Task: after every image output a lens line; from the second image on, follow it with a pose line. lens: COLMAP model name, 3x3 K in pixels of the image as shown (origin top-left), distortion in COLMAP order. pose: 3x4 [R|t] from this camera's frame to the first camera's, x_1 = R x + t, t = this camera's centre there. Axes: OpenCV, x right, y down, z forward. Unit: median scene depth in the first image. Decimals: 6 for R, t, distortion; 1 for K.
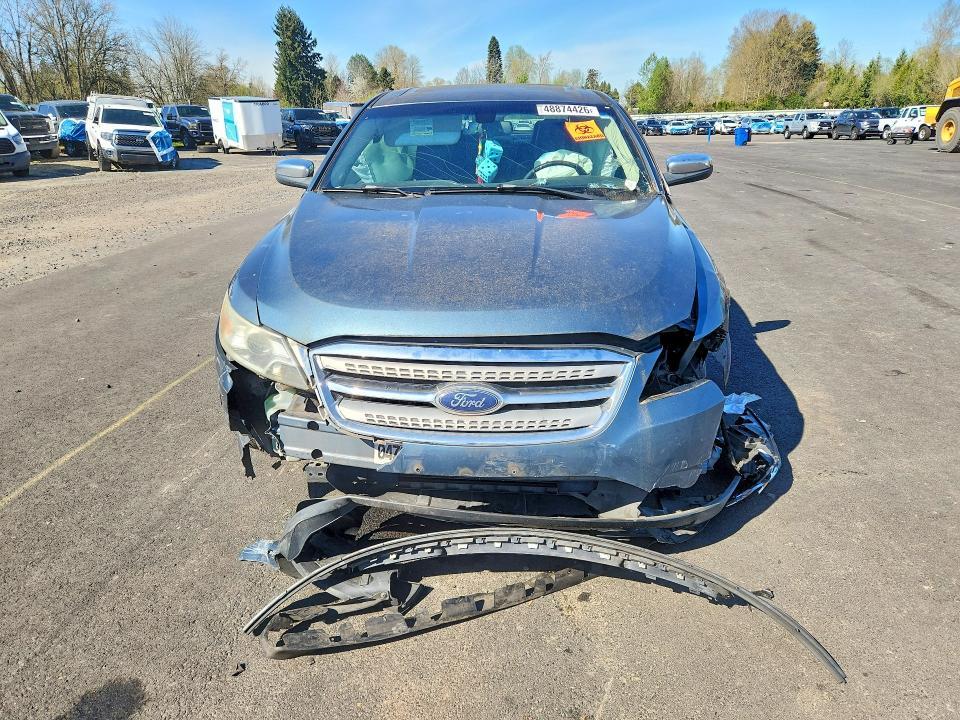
lens RADIAL K [[712.3, 0, 480.0], [0, 712.3, 360.0], [0, 0, 1]] dist [0.080245, -0.089370]
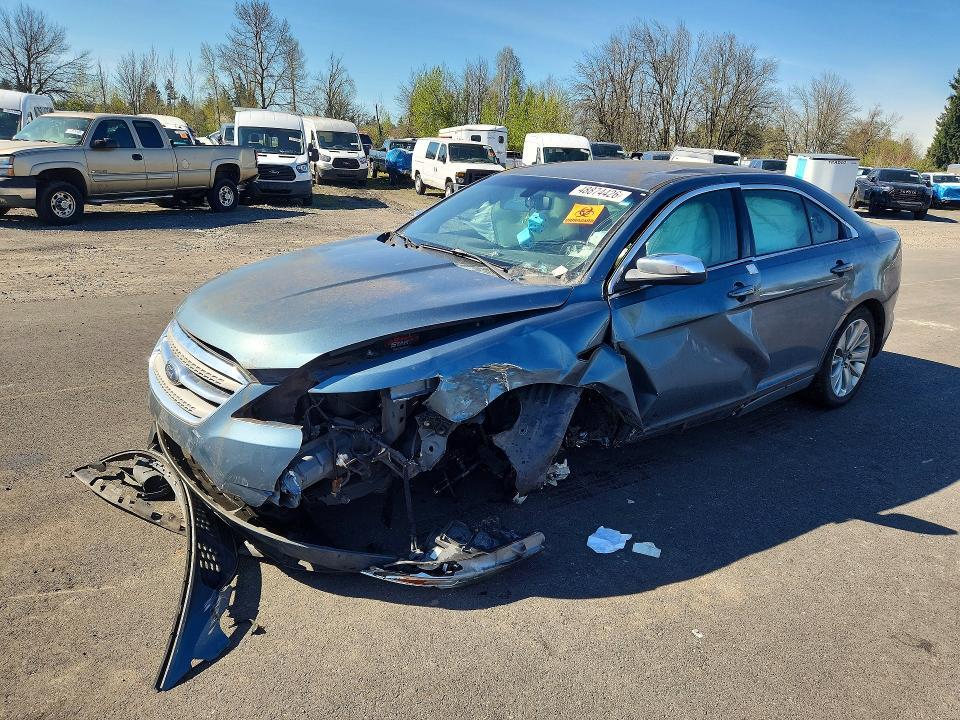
lens RADIAL K [[712.3, 0, 480.0], [0, 712.3, 360.0], [0, 0, 1]] dist [0.080245, -0.089370]
pose [[0.600109, 0.267560, -0.753844, 0.210542], [-0.312683, 0.945883, 0.086804, -0.041897], [0.736274, 0.183622, 0.651294, 0.074348]]
